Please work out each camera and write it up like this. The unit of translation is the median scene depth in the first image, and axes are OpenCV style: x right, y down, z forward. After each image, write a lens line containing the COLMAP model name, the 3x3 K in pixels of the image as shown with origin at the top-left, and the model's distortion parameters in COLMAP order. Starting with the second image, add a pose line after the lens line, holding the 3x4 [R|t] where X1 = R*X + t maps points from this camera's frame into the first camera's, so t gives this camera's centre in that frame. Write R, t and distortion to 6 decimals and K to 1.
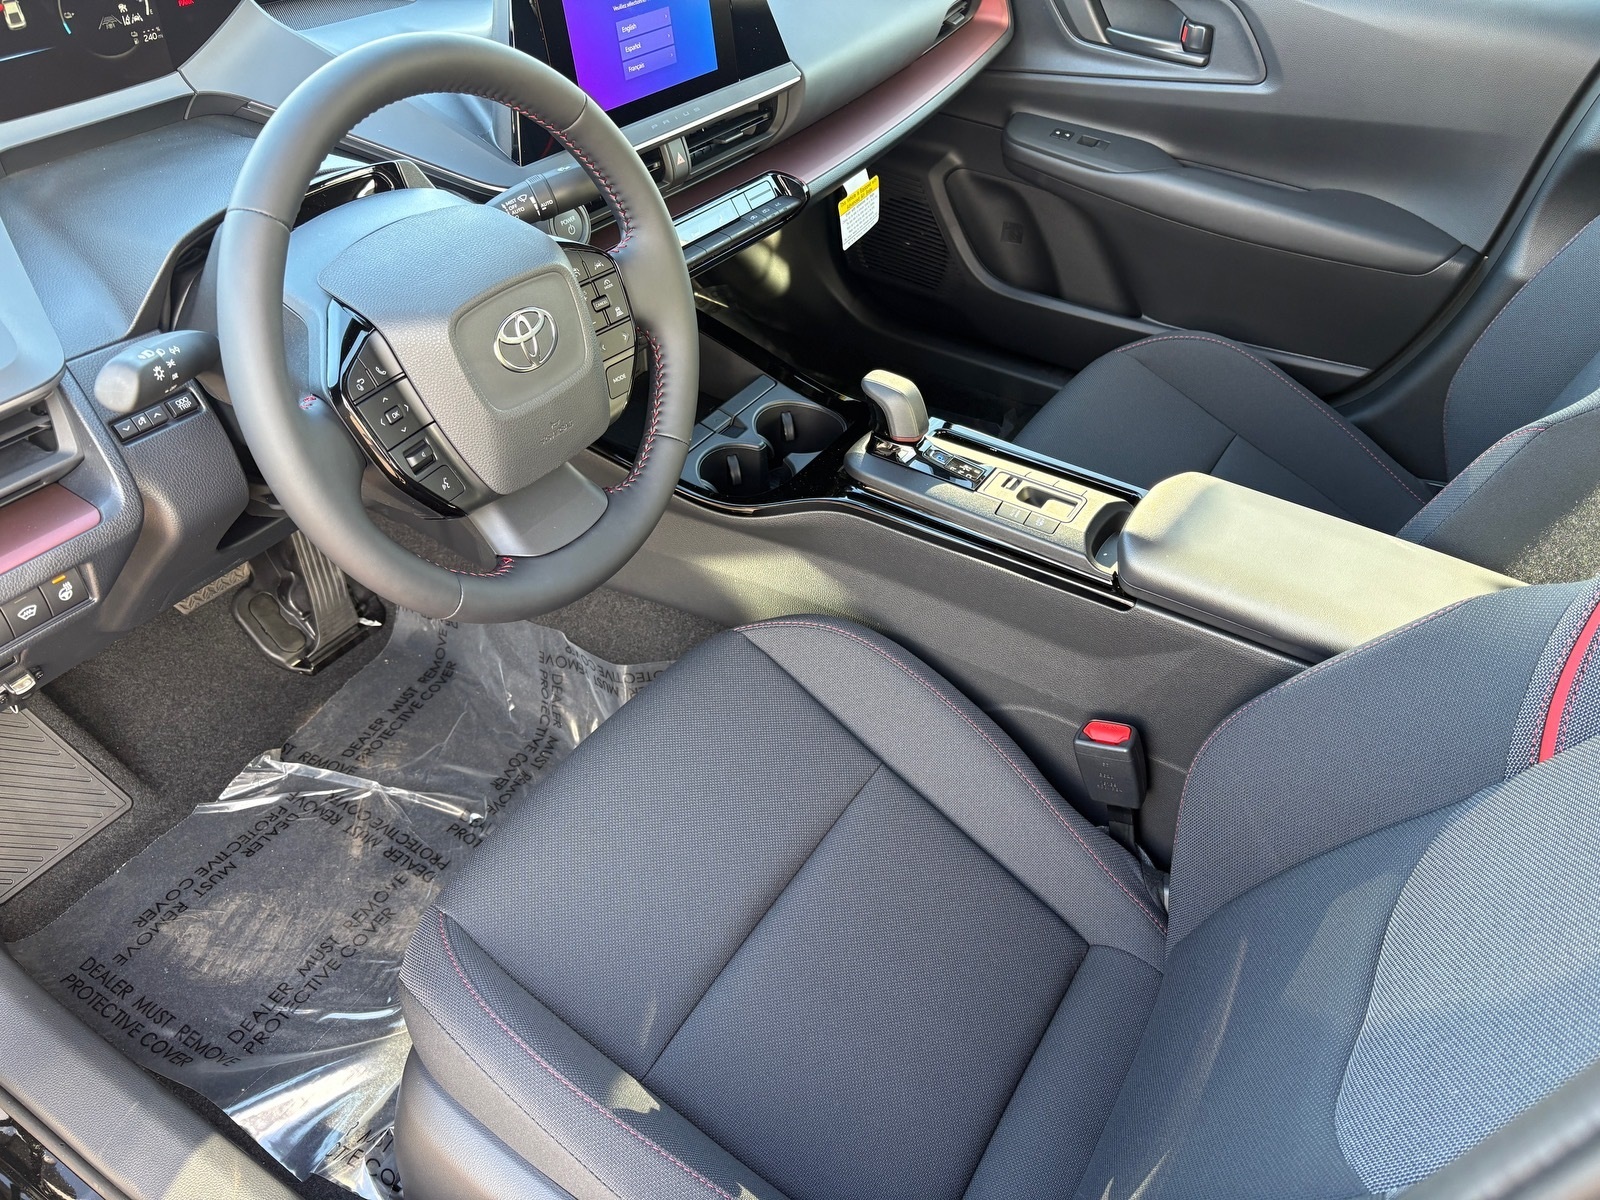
lens RADIAL K [[1200.3, 0, 798.0], [0, 1200.3, 597.6], [0, 0, 1]] dist [0.034363, -0.033829]
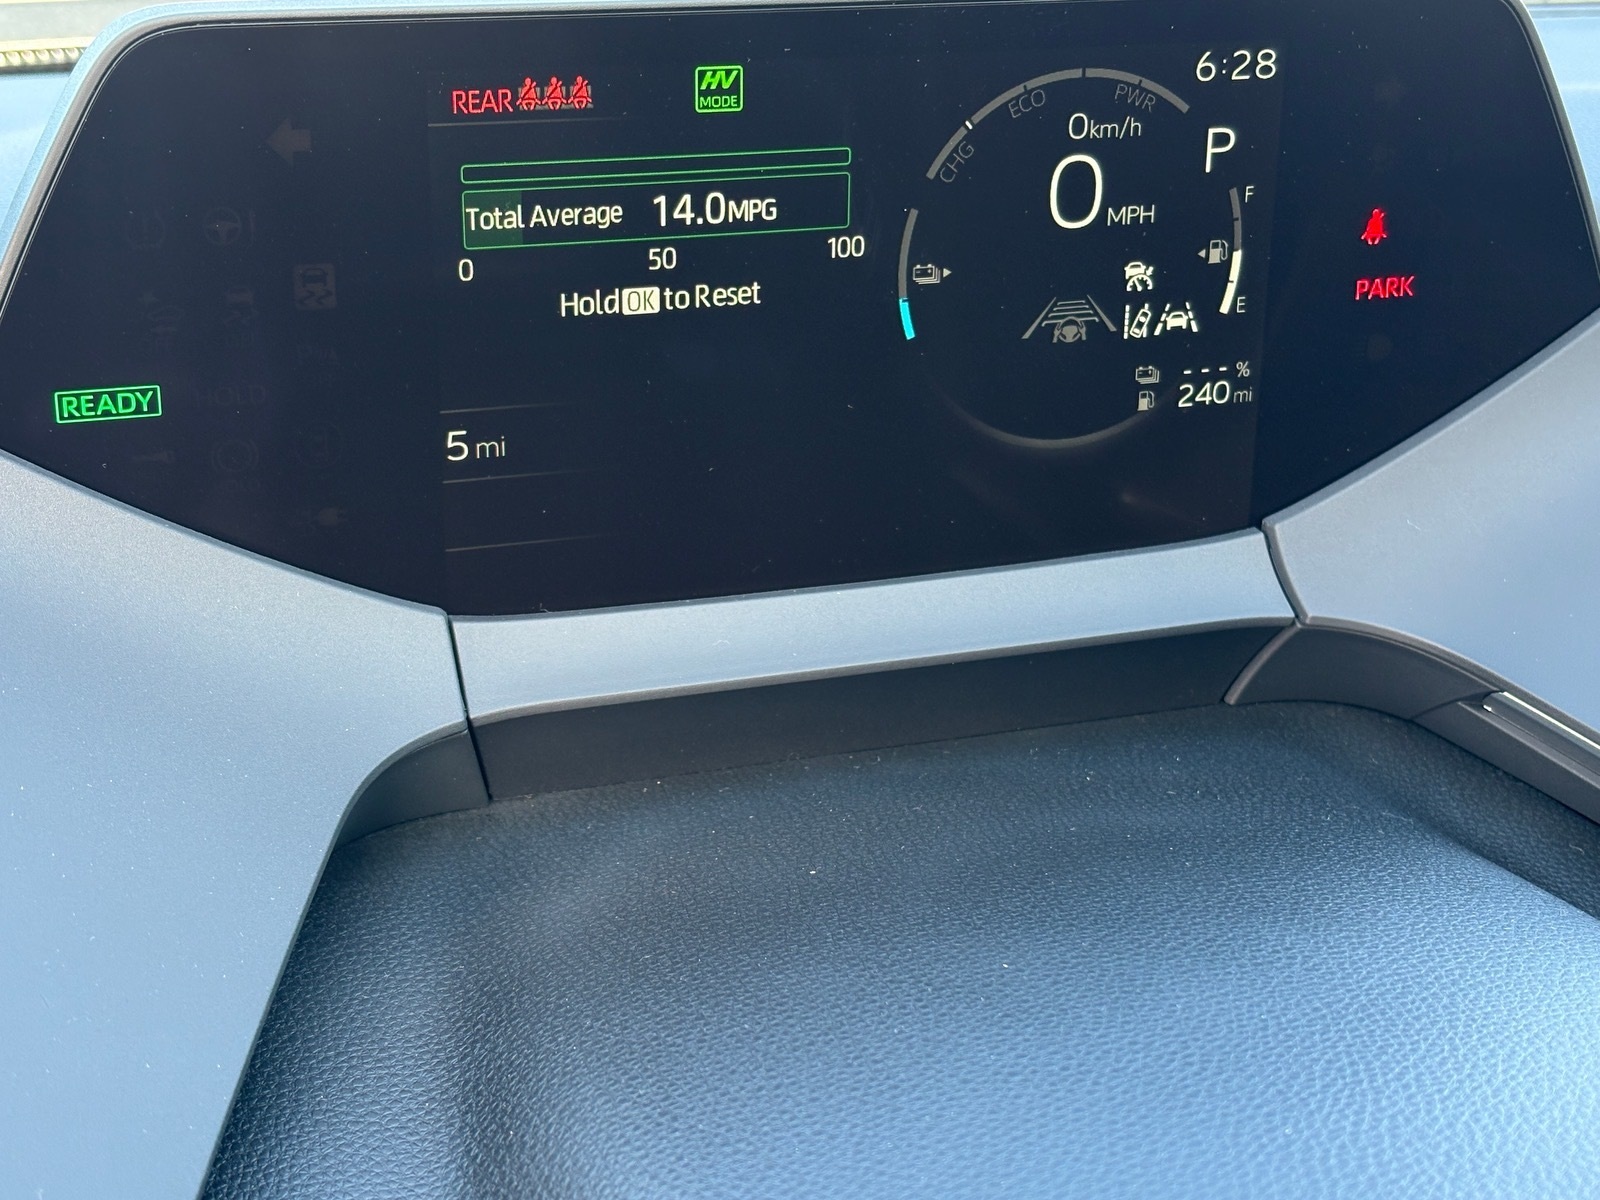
lens RADIAL K [[2454.9, 0, 799.0], [0, 2454.9, 601.0], [0, 0, 1]] dist [0.077259, 0.000000]
pose [[0.780505, 0.173435, -0.600610, -0.236936], [-0.382241, 0.892628, -0.238970, -0.223376], [0.494675, 0.416095, 0.762995, 0.484511]]
